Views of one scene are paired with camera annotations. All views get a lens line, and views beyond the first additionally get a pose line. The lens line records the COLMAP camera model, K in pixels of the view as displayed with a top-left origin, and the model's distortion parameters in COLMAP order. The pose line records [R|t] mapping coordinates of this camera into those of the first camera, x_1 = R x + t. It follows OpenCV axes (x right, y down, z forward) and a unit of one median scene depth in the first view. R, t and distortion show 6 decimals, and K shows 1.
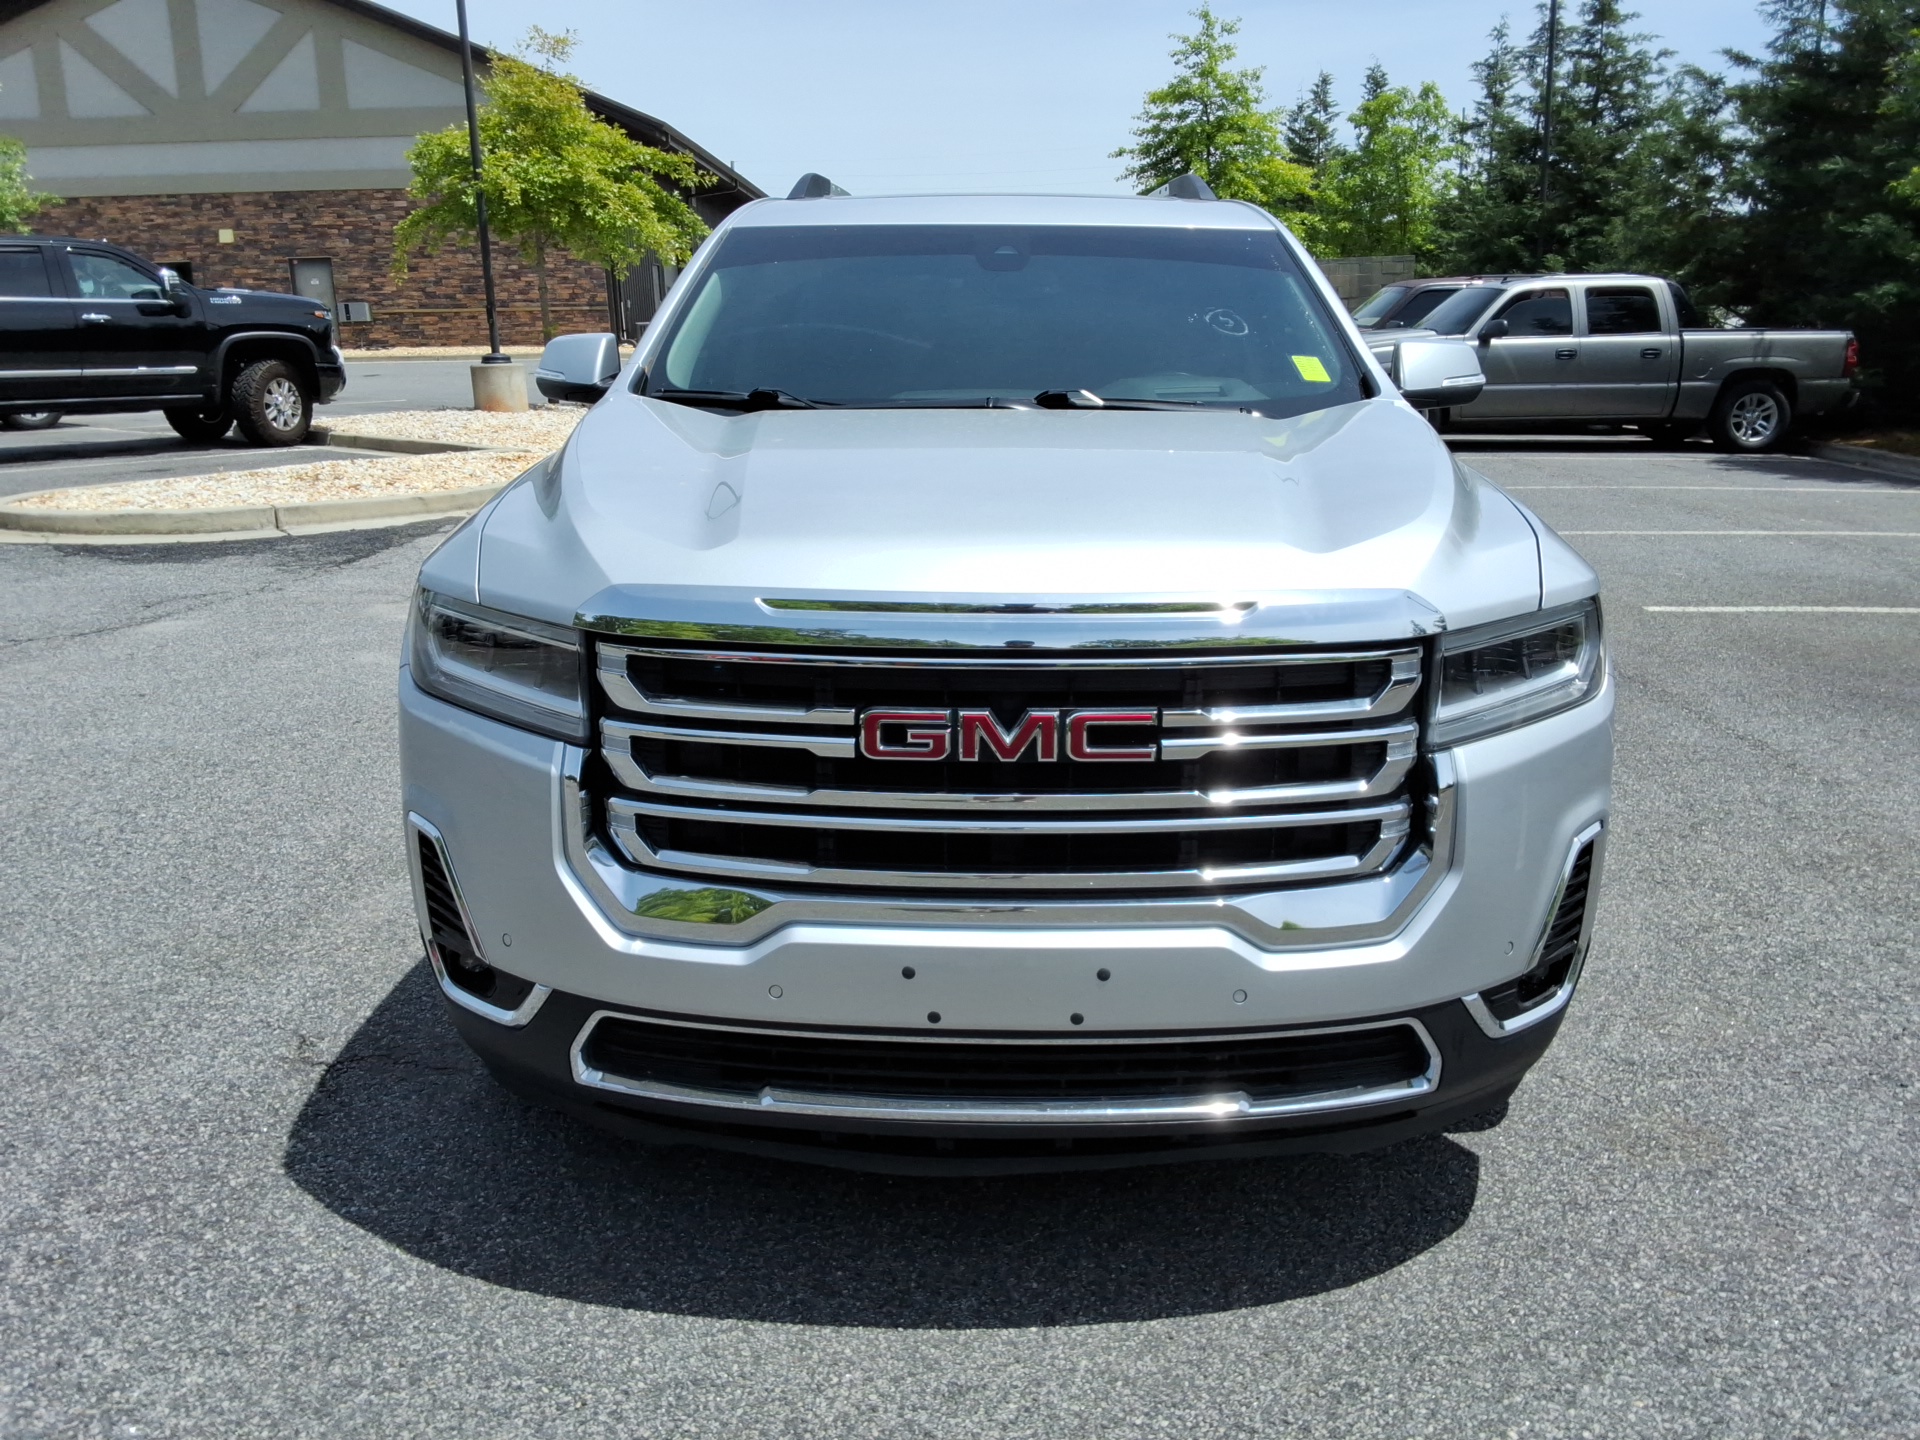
lens RADIAL K [[1572.2, 0, 965.0], [0, 1572.2, 721.0], [0, 0, 1]] dist [0.066634, -0.110132]
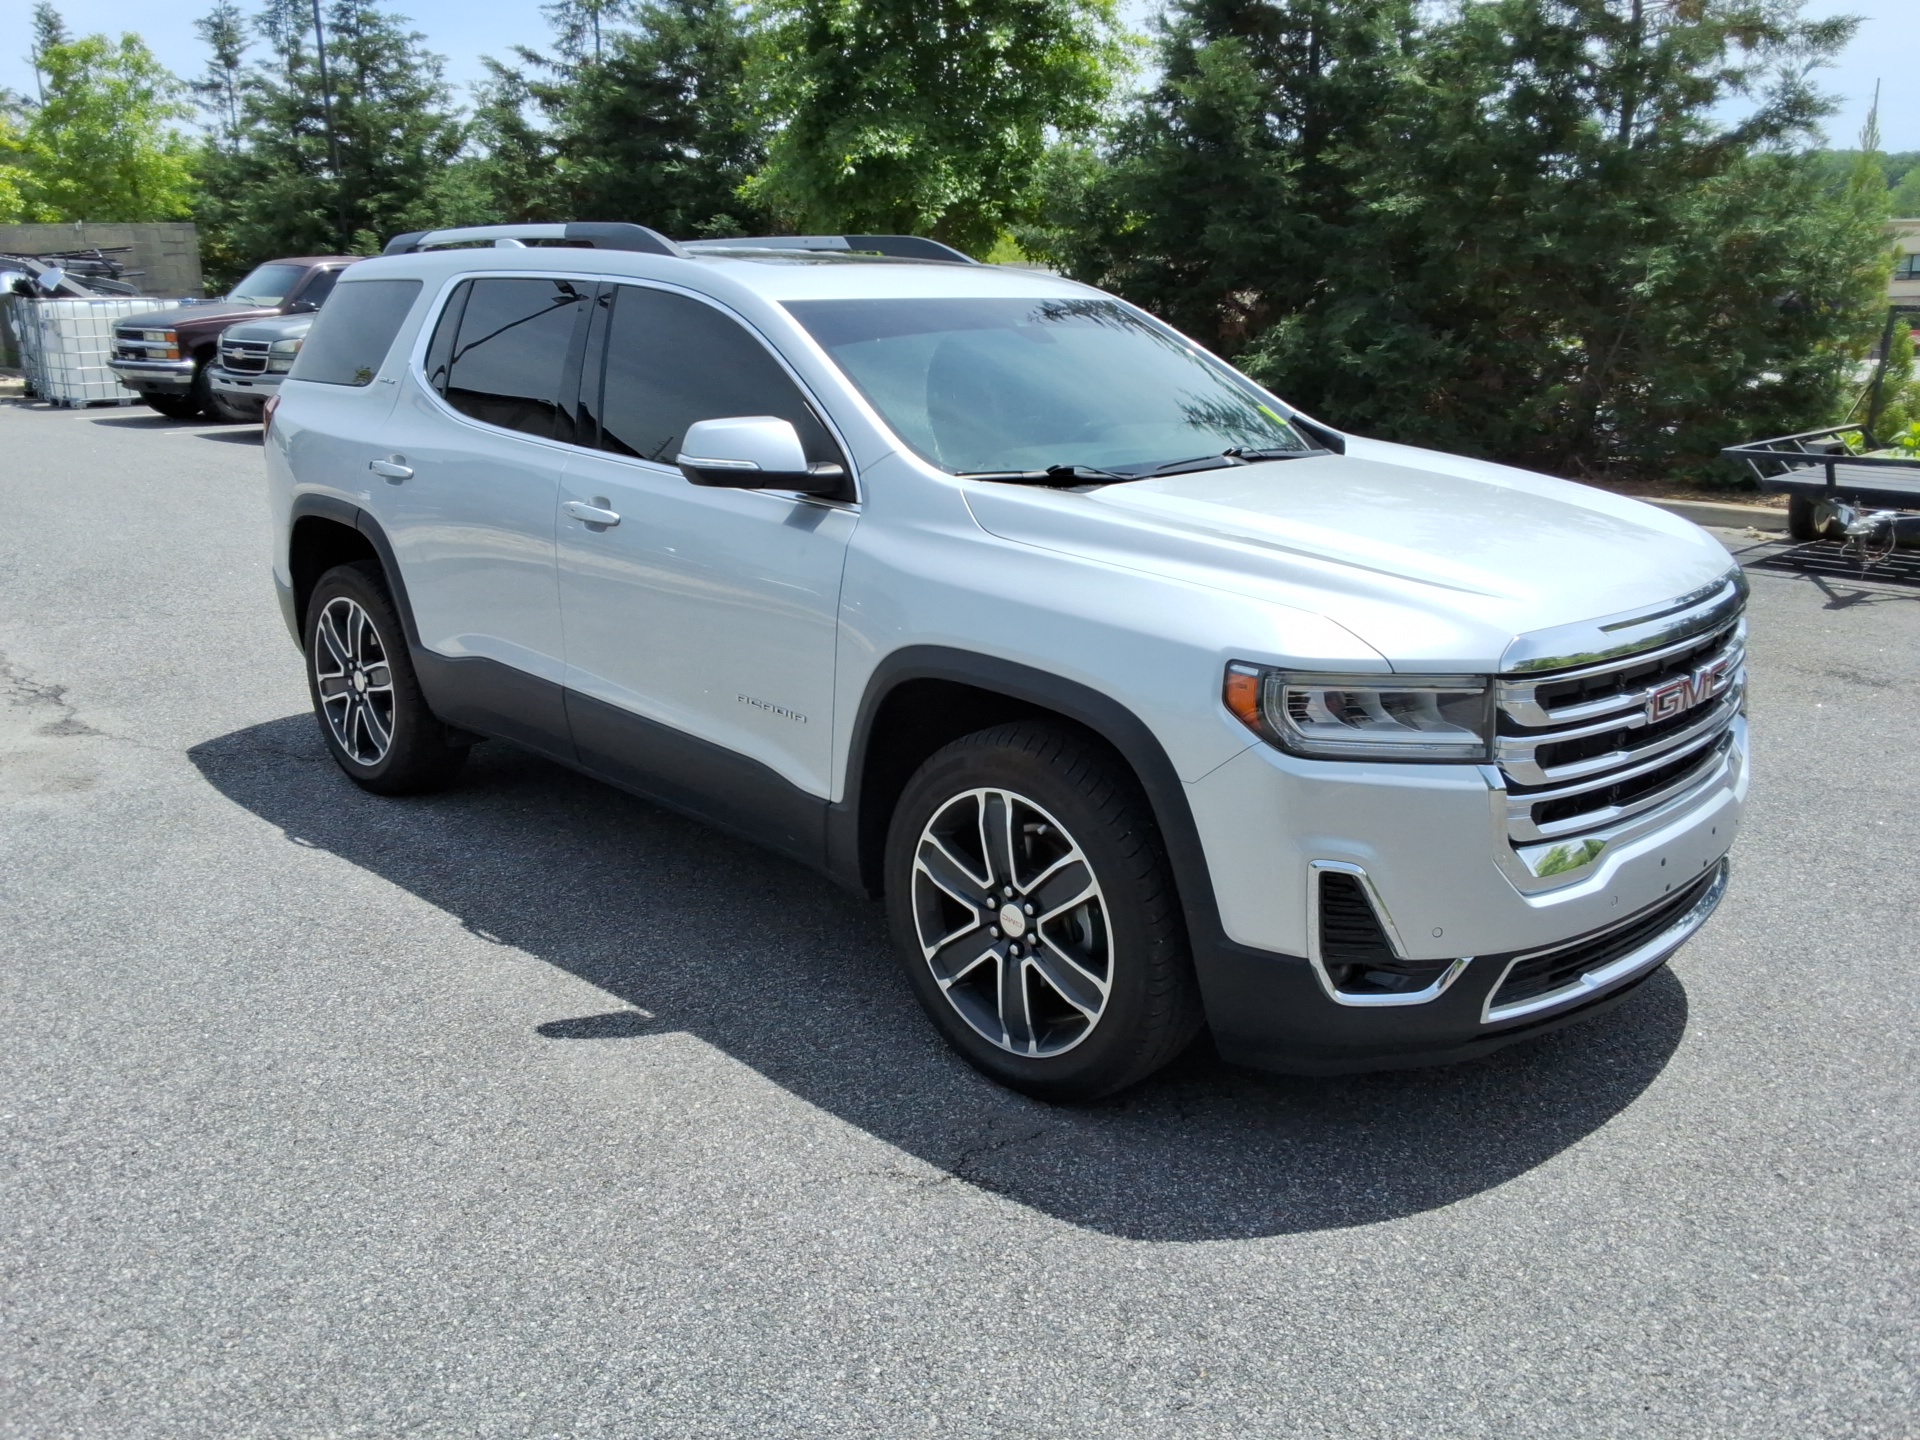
lens RADIAL K [[1572.2, 0, 972.0], [0, 1572.2, 726.1], [0, 0, 1]] dist [0.066634, -0.110132]
pose [[0.676083, -0.196260, 0.710207, -0.142257], [0.175288, 0.979042, 0.103685, -0.021992], [-0.715671, 0.054391, 0.696316, 0.039152]]
